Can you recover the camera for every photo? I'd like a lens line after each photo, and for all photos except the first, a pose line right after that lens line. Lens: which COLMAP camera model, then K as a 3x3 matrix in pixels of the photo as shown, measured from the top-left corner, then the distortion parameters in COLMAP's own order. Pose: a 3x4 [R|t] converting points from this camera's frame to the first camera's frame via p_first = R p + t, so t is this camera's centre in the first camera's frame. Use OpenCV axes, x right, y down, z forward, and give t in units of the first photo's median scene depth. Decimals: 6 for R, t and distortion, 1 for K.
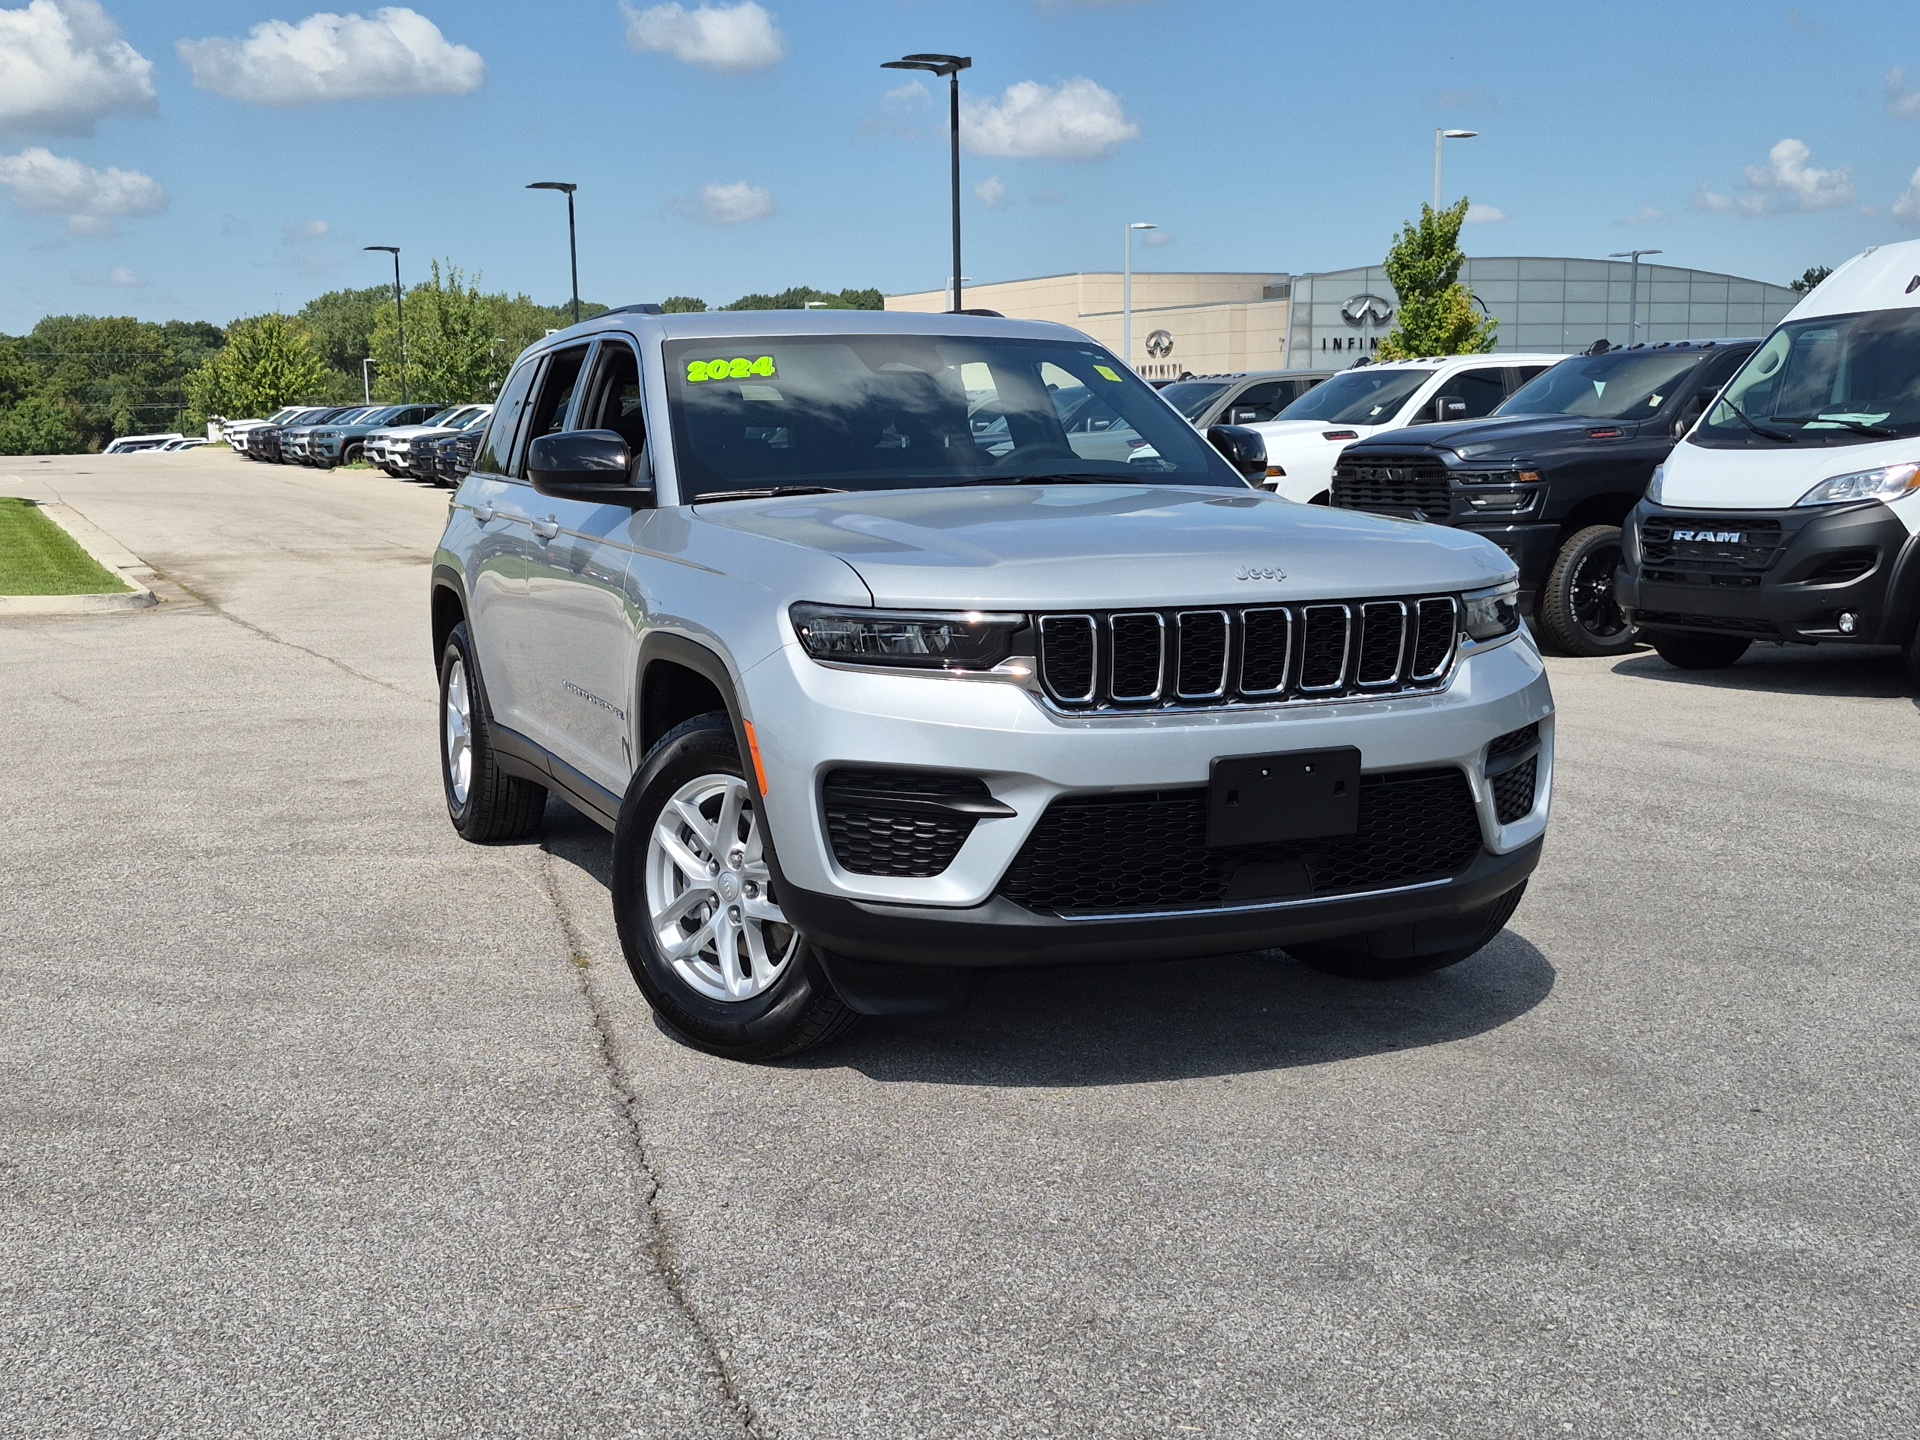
lens RADIAL K [[2170.9, 0, 939.9], [0, 2170.9, 715.1], [0, 0, 1]] dist [0.066661, 0.000000]
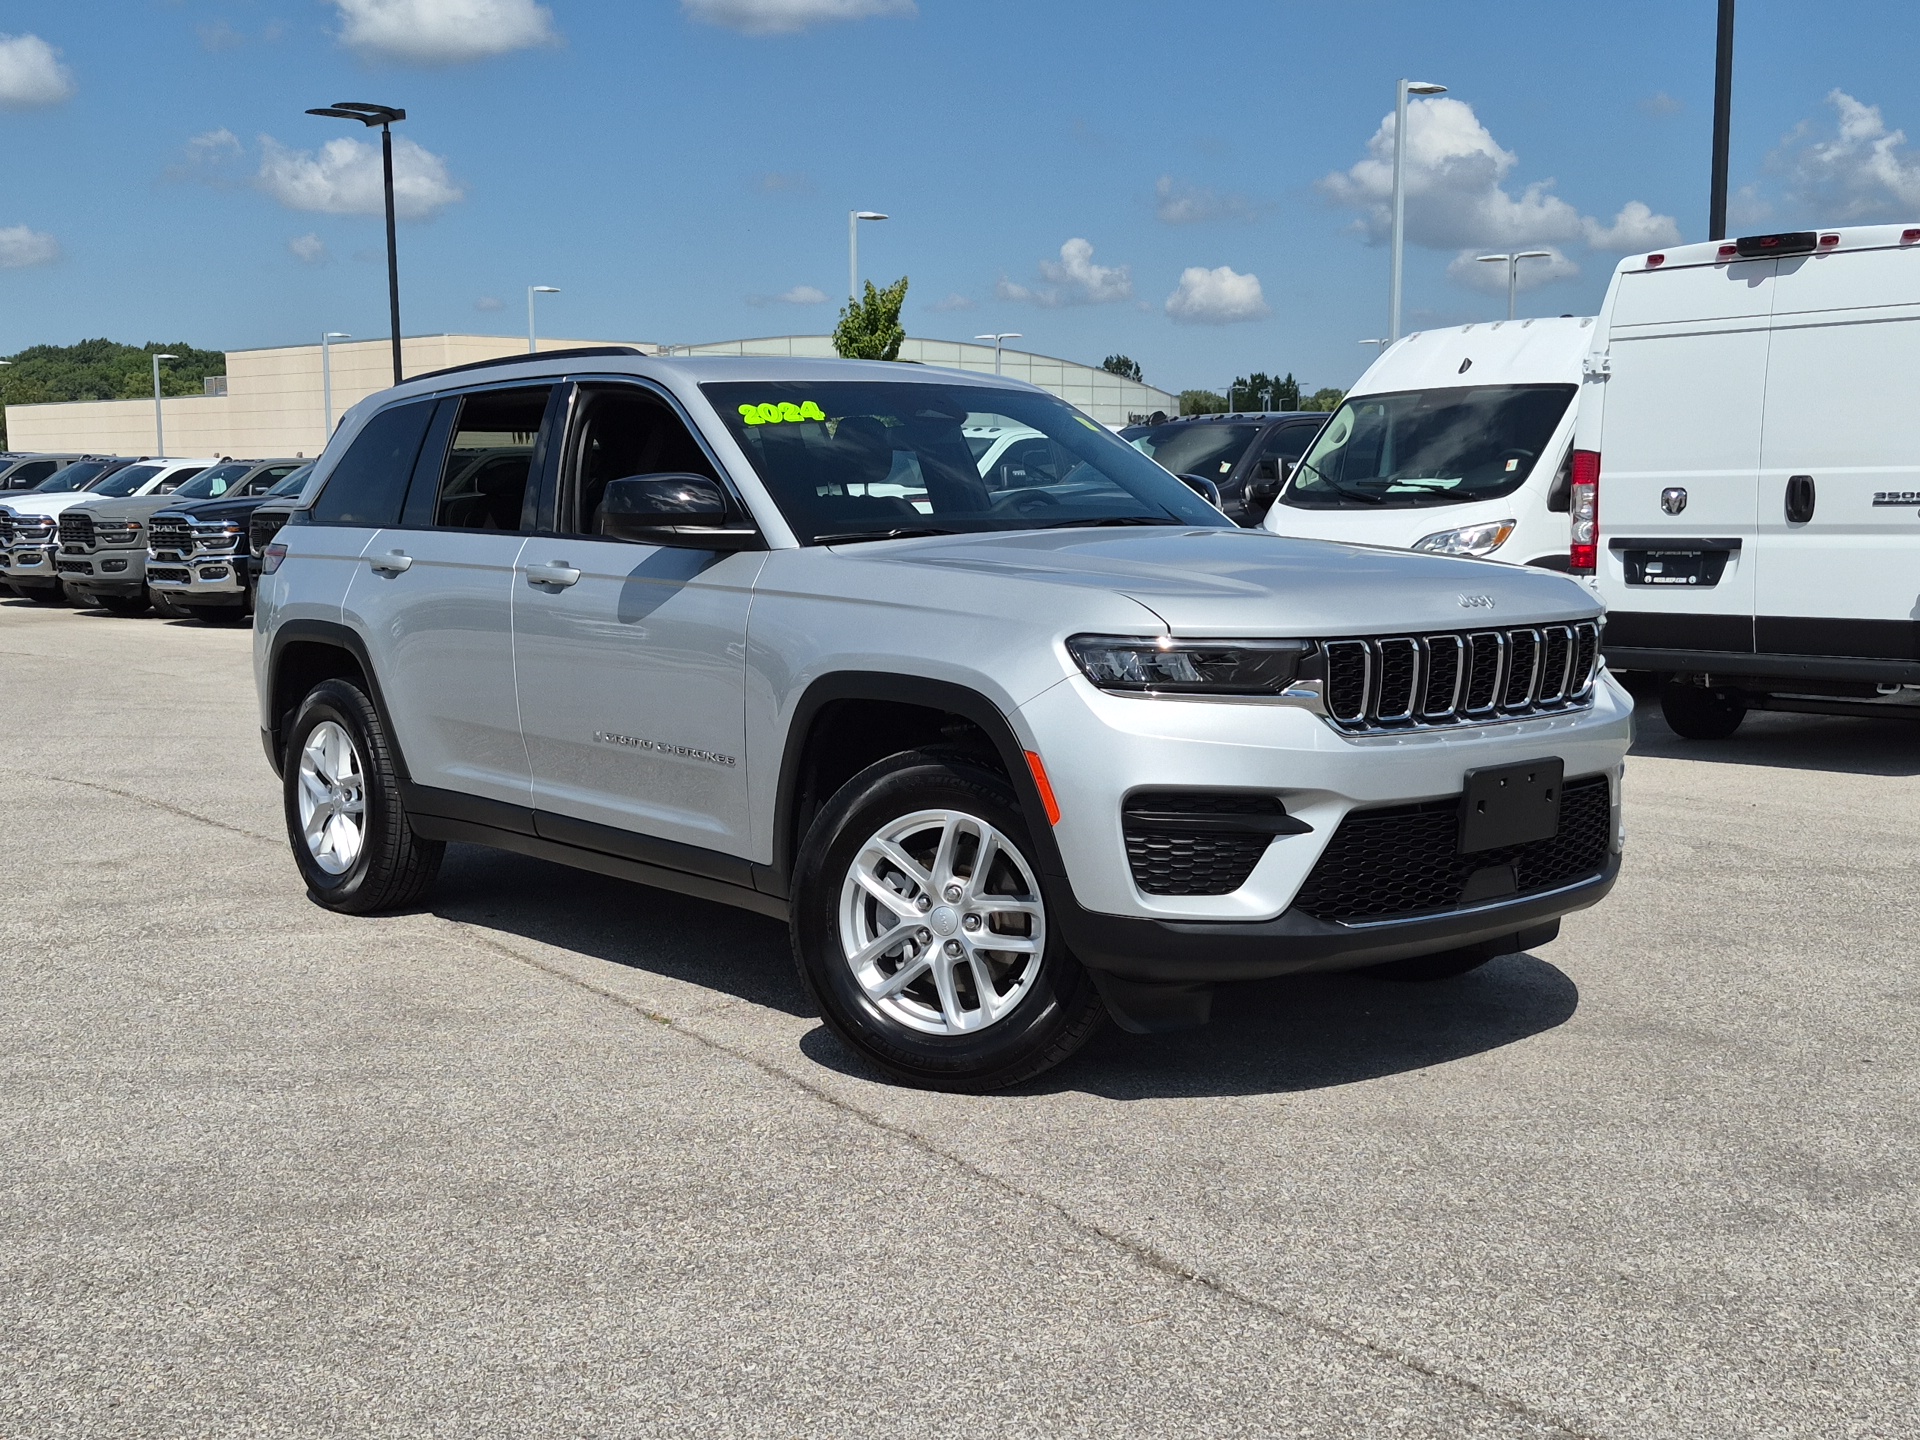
lens RADIAL K [[2170.9, 0, 964.2], [0, 2170.9, 720.6], [0, 0, 1]] dist [0.066661, 0.000000]
pose [[0.948885, -0.026754, 0.314485, -0.346749], [0.035838, 0.999090, -0.023139, 0.008358], [-0.313579, 0.033227, 0.948981, 0.034399]]
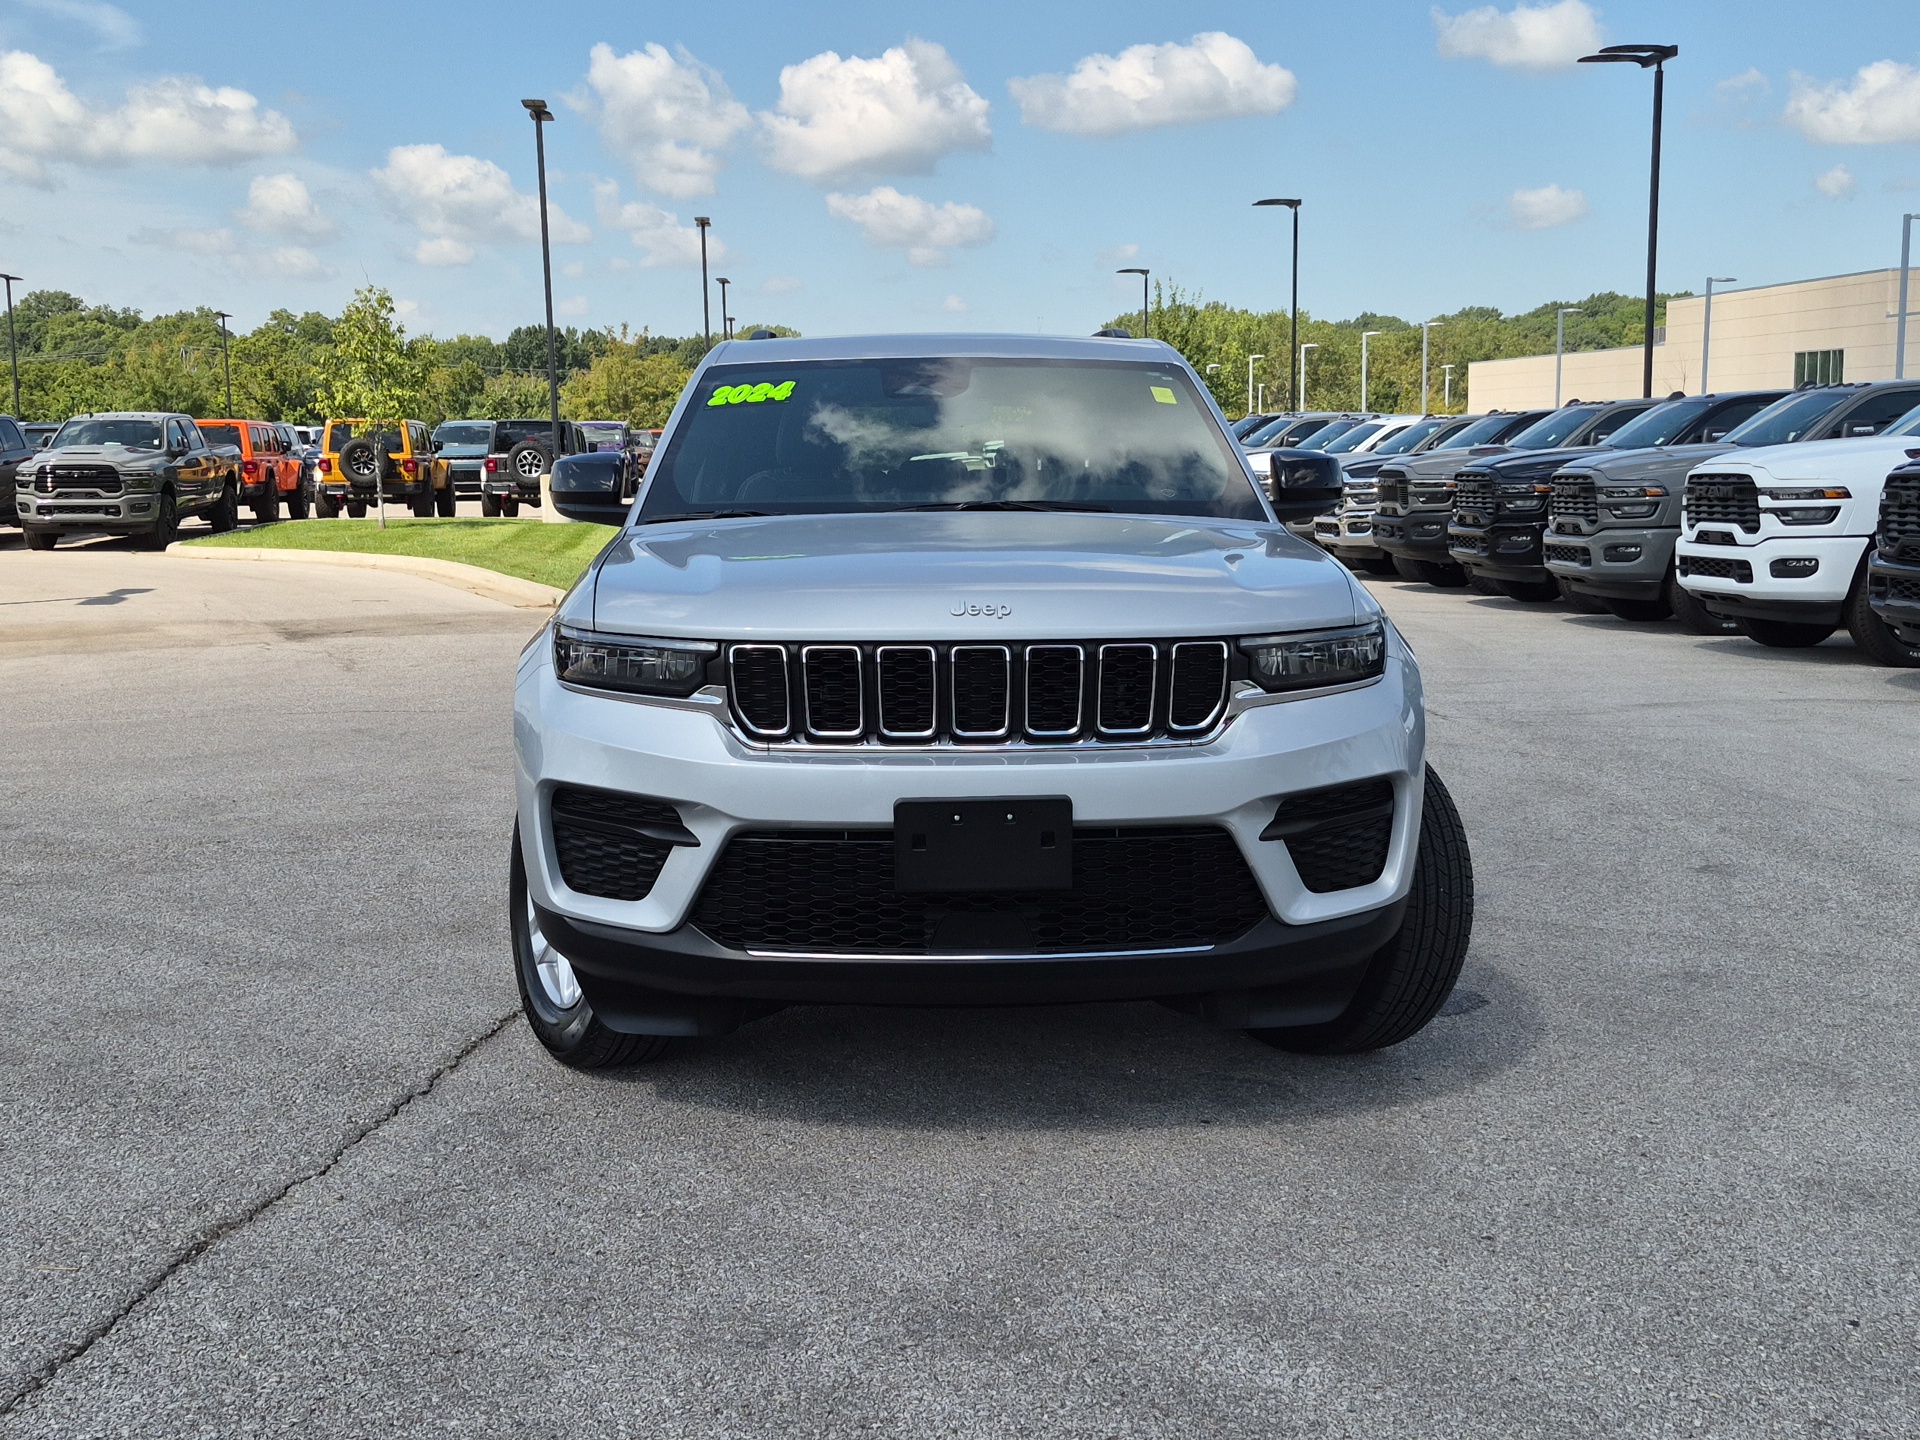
lens RADIAL K [[2170.9, 0, 957.9], [0, 2170.9, 729.4], [0, 0, 1]] dist [0.066661, 0.000000]
pose [[0.935927, 0.048803, -0.348797, 0.370890], [-0.048746, 0.998771, 0.008945, -0.016109], [0.348805, 0.008630, 0.937156, 0.081996]]
